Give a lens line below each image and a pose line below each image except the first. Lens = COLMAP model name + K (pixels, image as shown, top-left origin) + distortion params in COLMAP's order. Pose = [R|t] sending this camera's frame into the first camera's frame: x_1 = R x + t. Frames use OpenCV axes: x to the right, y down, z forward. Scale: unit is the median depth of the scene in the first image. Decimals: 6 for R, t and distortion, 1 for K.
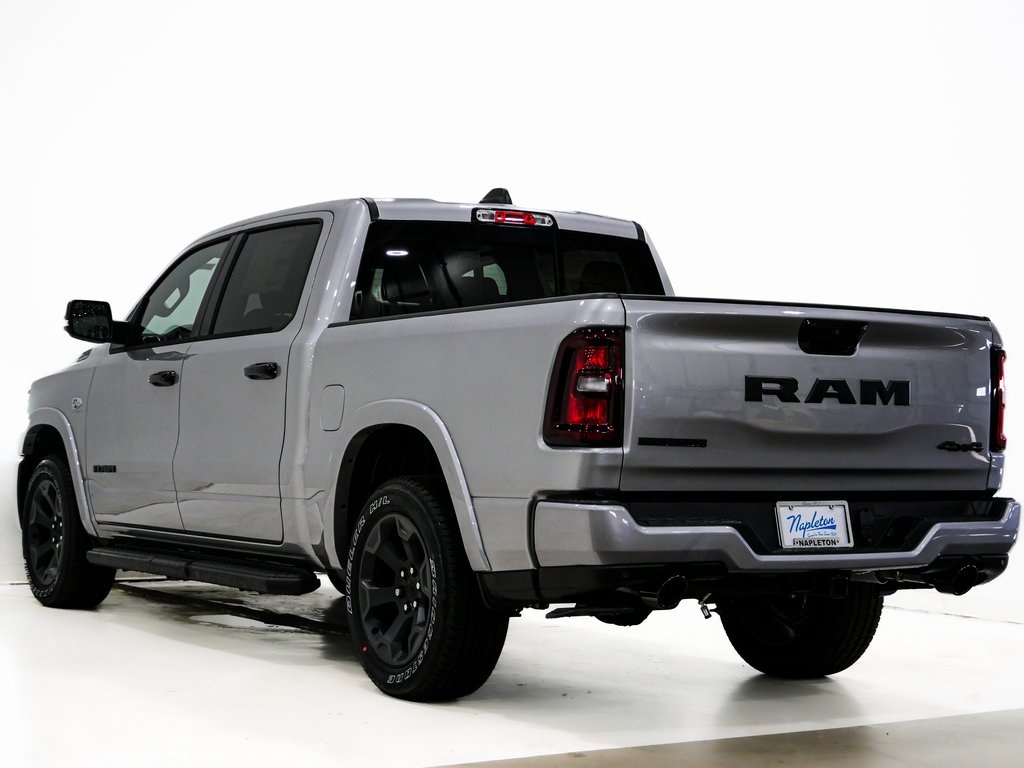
lens RADIAL K [[1906.5, 0, 511.8], [0, 1906.5, 362.9], [0, 0, 1]] dist [0.169966, -0.040719]
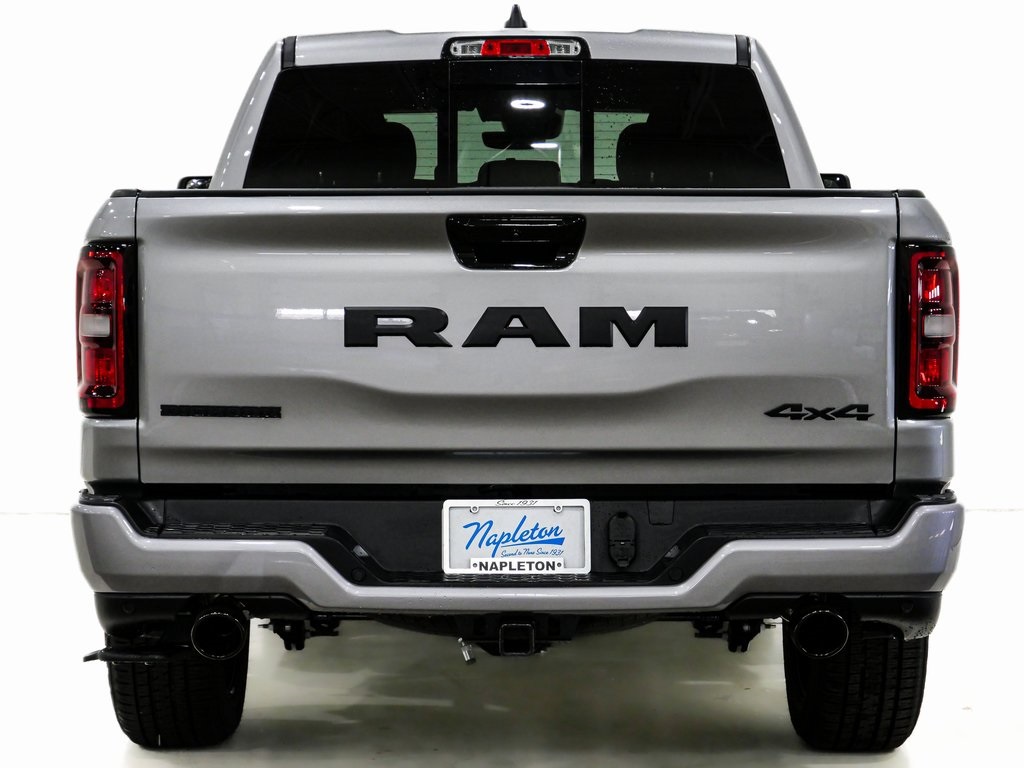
lens RADIAL K [[2447.7, 0, 512.0], [0, 2447.7, 384.0], [0, 0, 1]] dist [0.030965, 0.037979]
pose [[0.844498, 0.010219, -0.535462, 0.586916], [0.032433, 0.997007, 0.070178, -0.022615], [0.534576, -0.076632, 0.841639, 0.323328]]
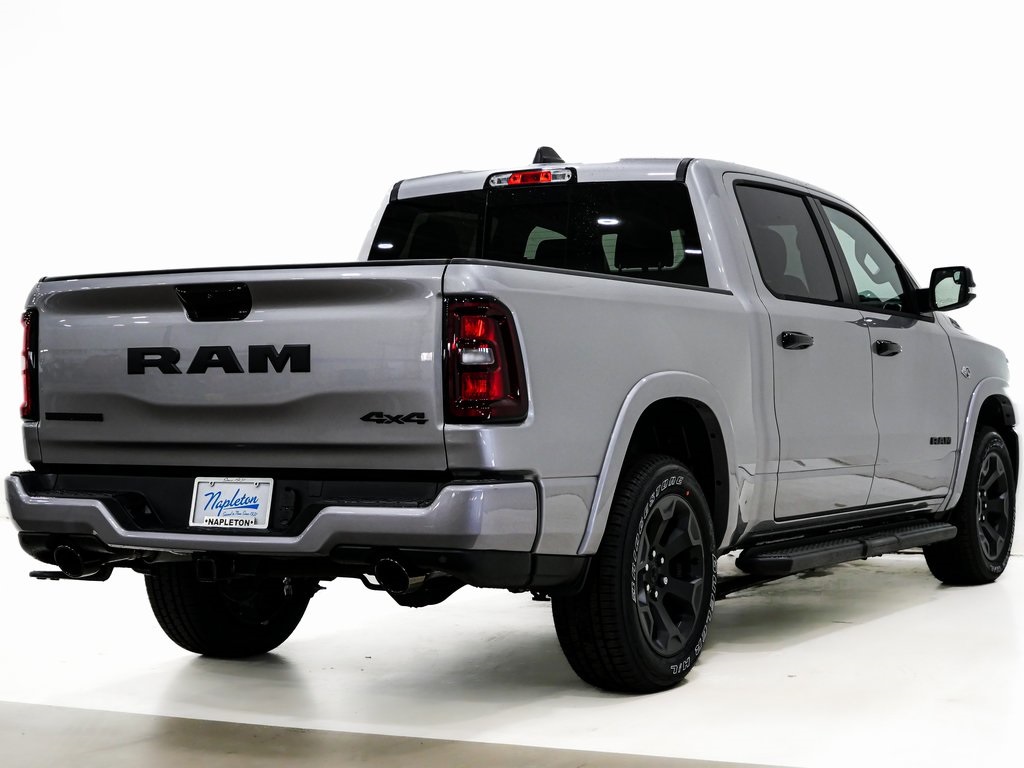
lens RADIAL K [[1998.4, 0, 512.0], [0, 1998.4, 384.0], [0, 0, 1]] dist [0.007273, 0.099107]
pose [[0.456998, -0.024086, -0.889141, 1.085683], [0.041801, 0.999110, -0.005580, 0.037507], [0.888485, -0.034617, 0.457599, 0.676251]]
